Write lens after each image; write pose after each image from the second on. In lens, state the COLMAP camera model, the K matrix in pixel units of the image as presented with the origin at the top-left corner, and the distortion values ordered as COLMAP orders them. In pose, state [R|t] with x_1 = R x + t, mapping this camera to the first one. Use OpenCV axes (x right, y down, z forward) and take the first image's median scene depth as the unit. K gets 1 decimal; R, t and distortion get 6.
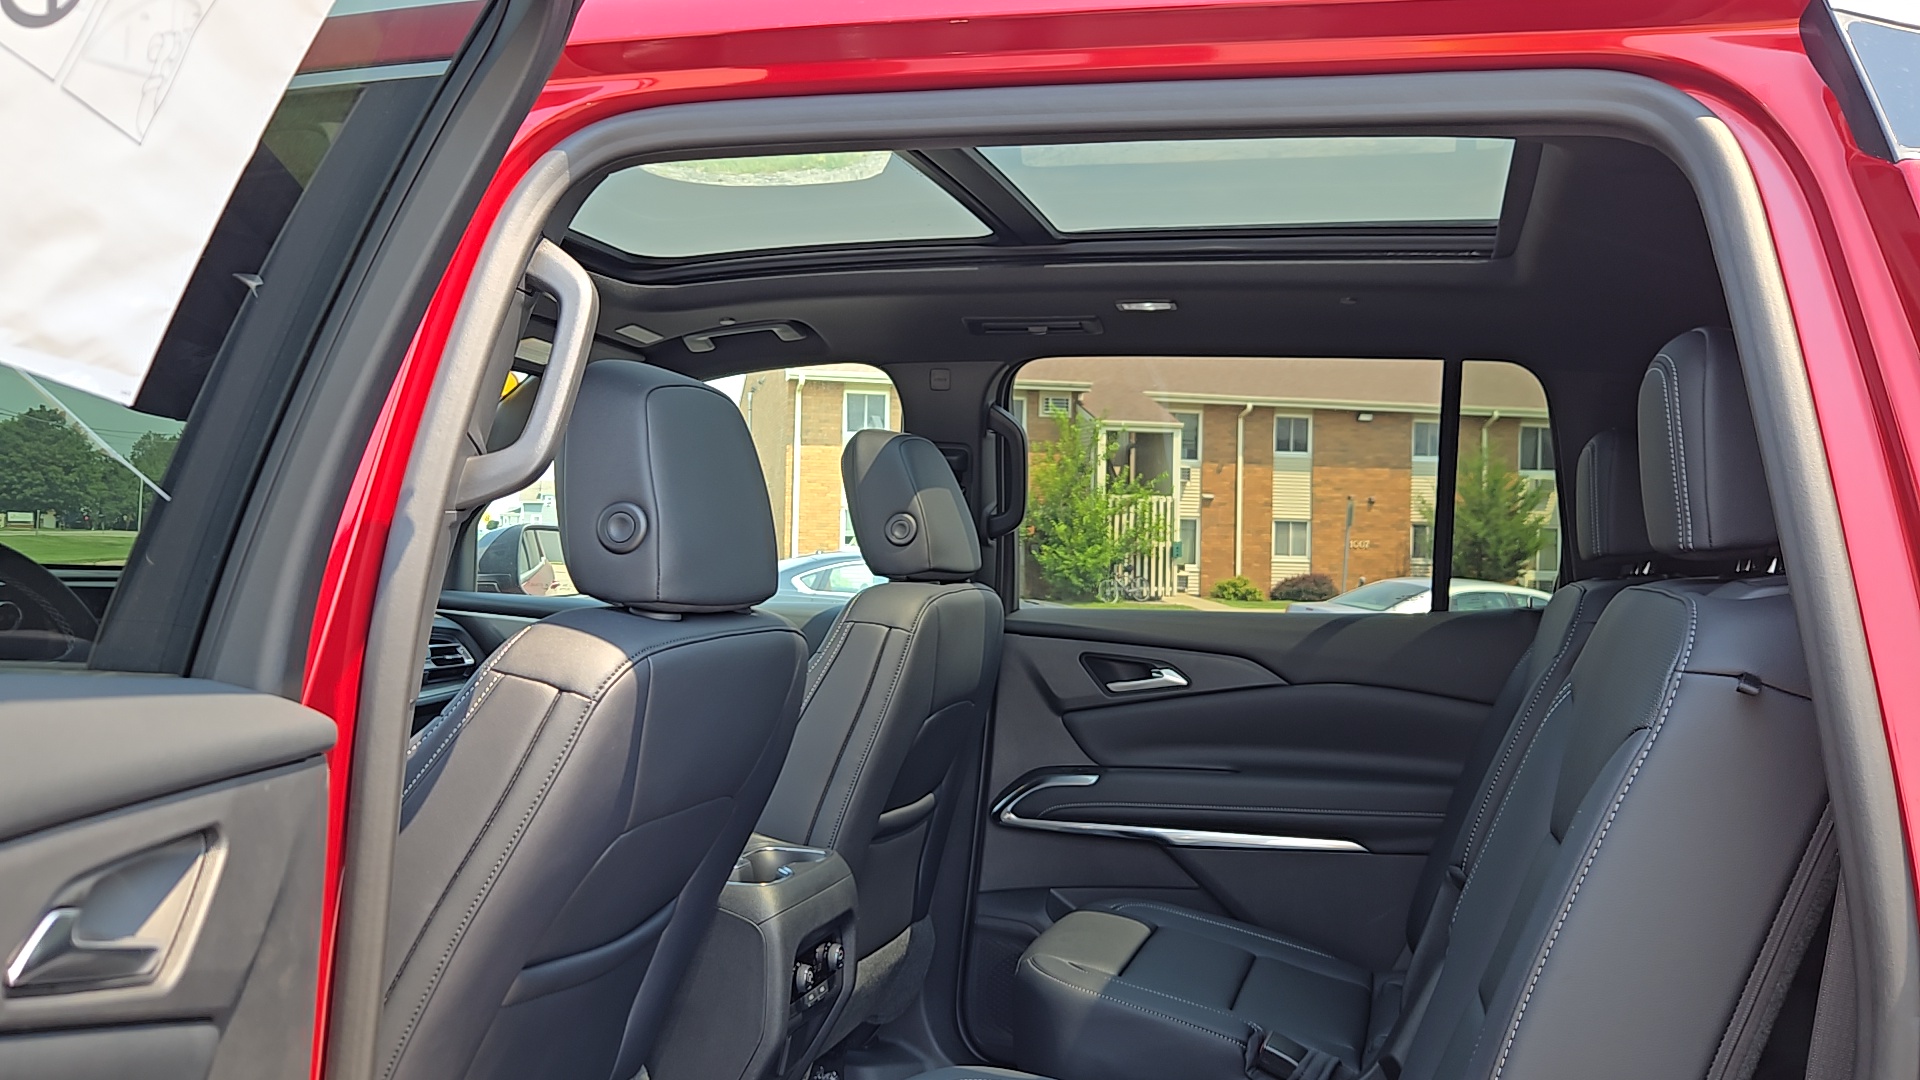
lens RADIAL K [[1624.5, 0, 957.1], [0, 1624.5, 543.2], [0, 0, 1]] dist [-0.001863, -0.018255]
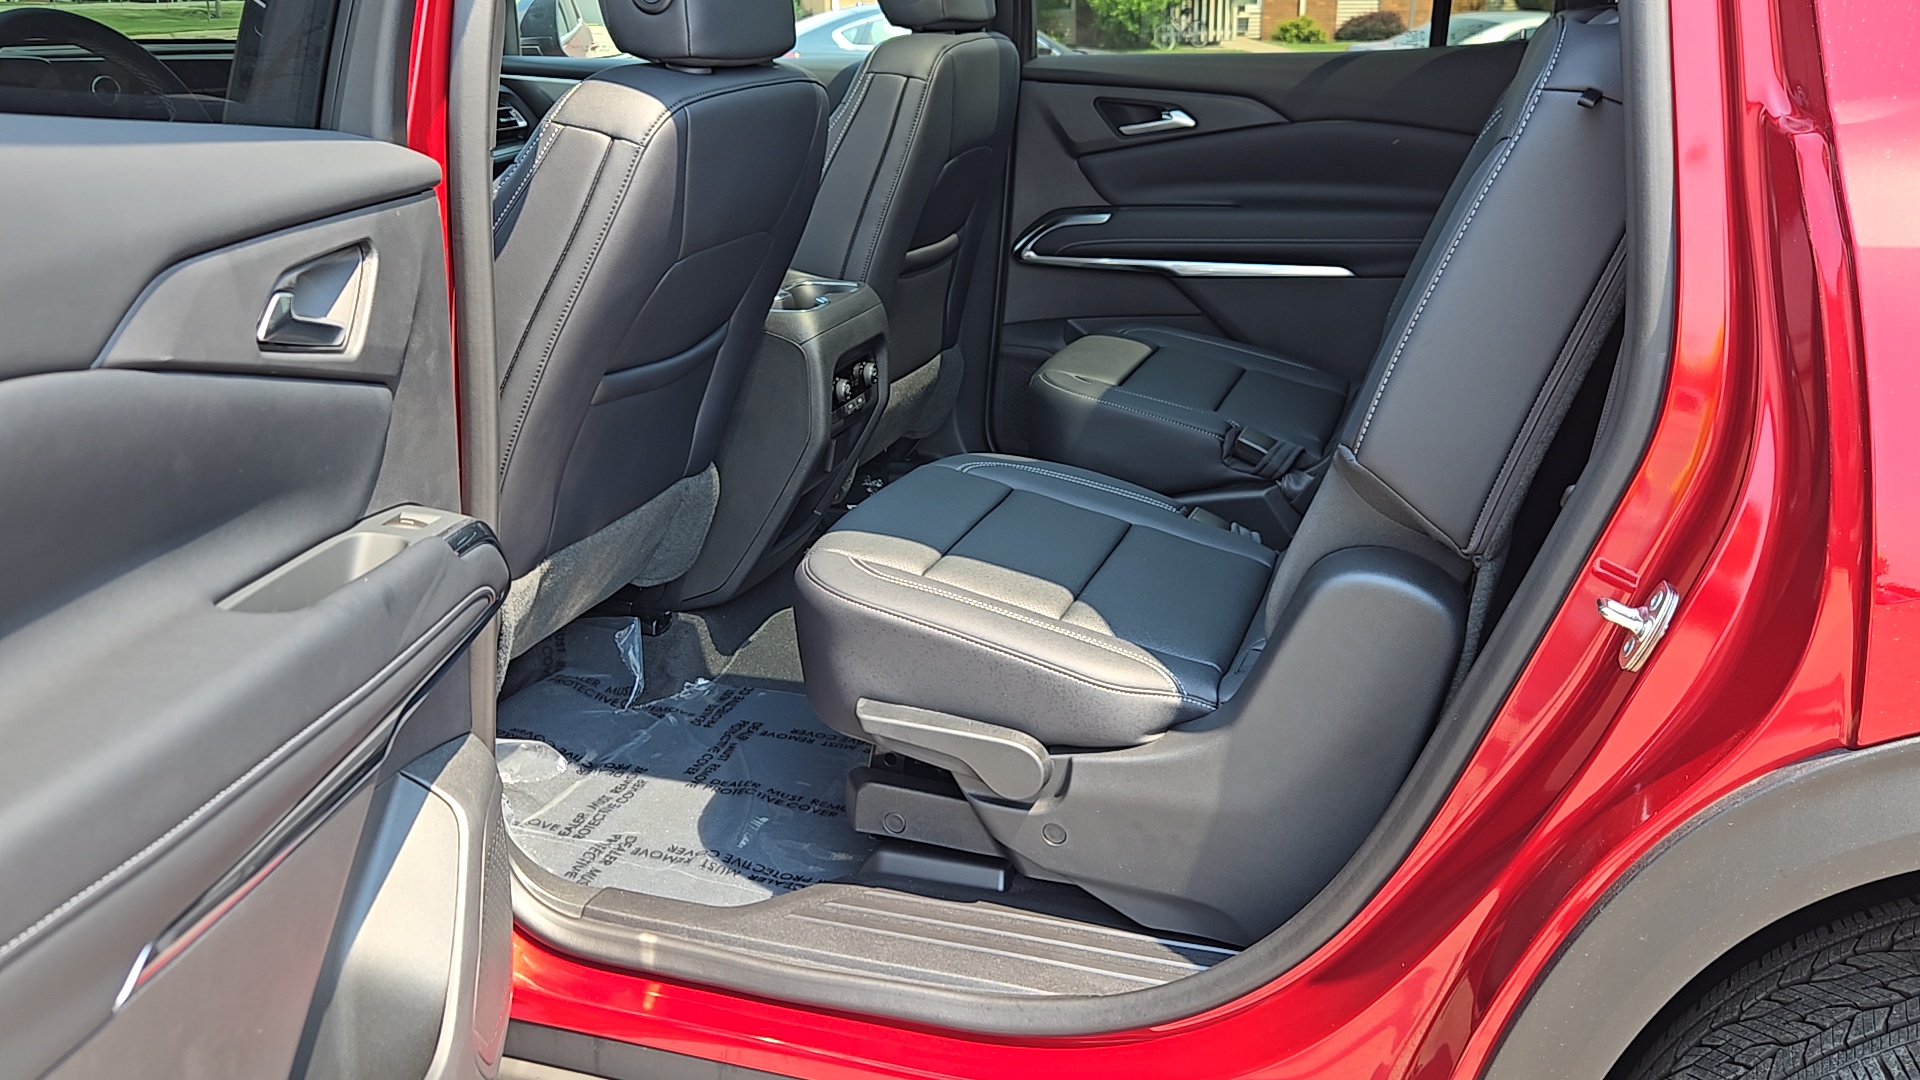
lens RADIAL K [[1631.5, 0, 968.6], [0, 1631.5, 541.1], [0, 0, 1]] dist [0.004784, 0.005503]
pose [[0.999249, -0.021961, -0.031939, 0.027651], [0.031029, 0.947049, 0.319587, -0.001640], [0.023229, -0.320338, 0.947018, -0.129003]]
